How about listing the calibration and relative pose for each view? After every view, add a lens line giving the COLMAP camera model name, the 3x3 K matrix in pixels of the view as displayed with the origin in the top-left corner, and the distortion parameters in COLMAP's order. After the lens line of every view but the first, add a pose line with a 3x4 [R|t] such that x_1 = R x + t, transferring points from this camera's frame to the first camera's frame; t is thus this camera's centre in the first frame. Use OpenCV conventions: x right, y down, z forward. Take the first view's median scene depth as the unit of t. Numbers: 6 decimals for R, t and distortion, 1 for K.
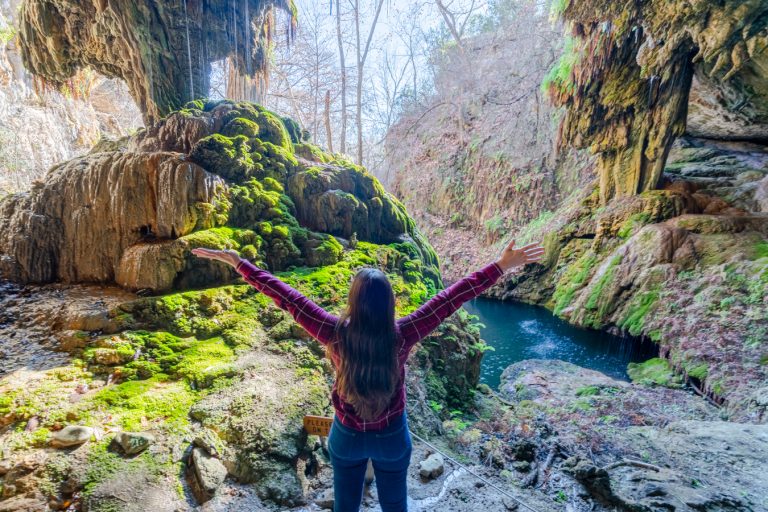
lens RADIAL K [[473.6, 0, 376.2], [0, 473.6, 256.6], [0, 0, 1]] dist [-0.003100, 0.003380]
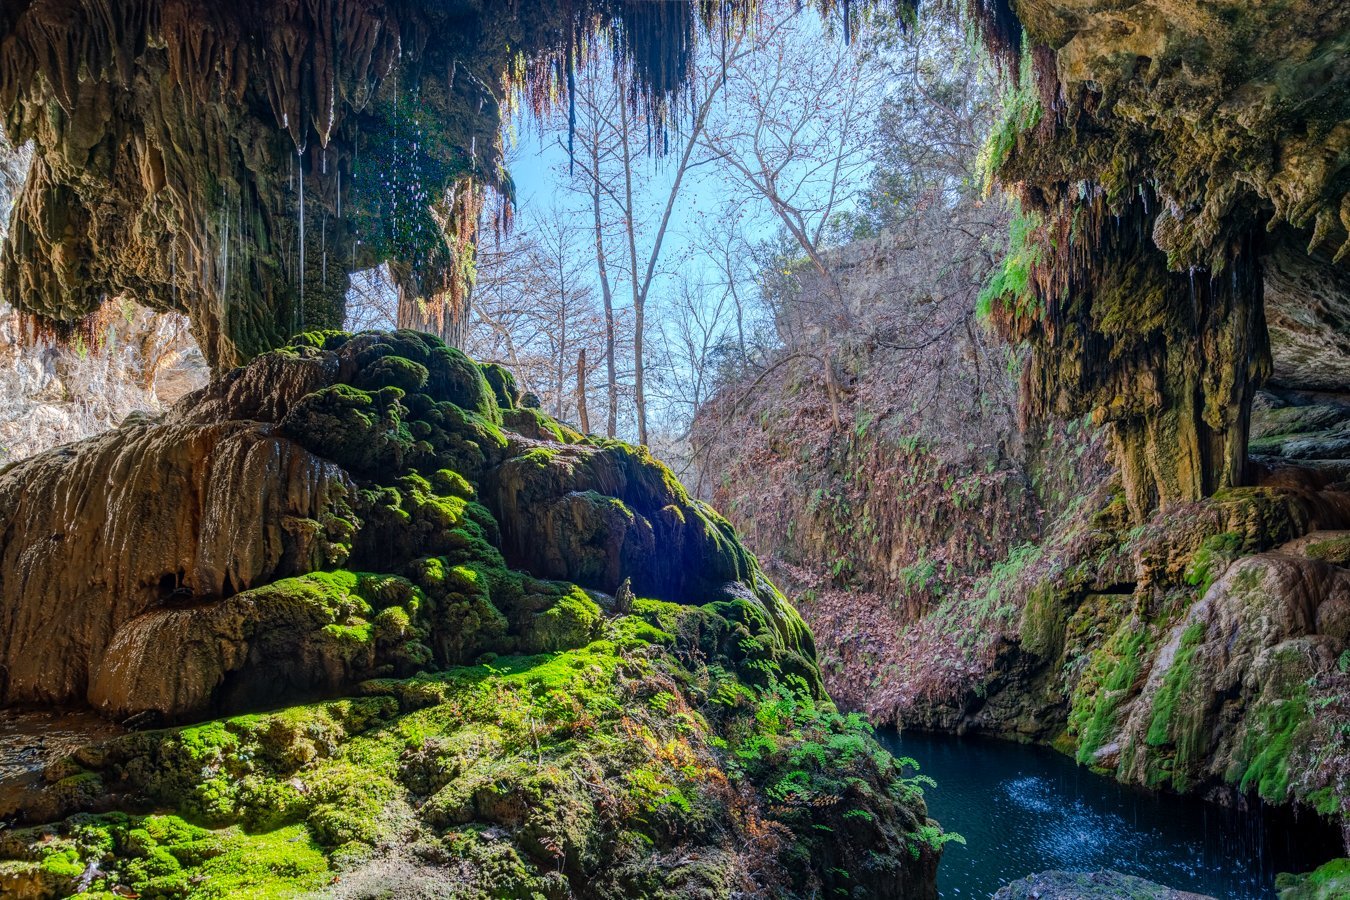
lens RADIAL K [[832.6, 0, 661.2], [0, 832.6, 451.0], [0, 0, 1]] dist [-0.003100, 0.003380]
pose [[0.998404, -0.049041, -0.028006, 0.015159], [0.039154, 0.958462, -0.282520, 0.054208], [0.040697, 0.280972, 0.958853, 0.160472]]
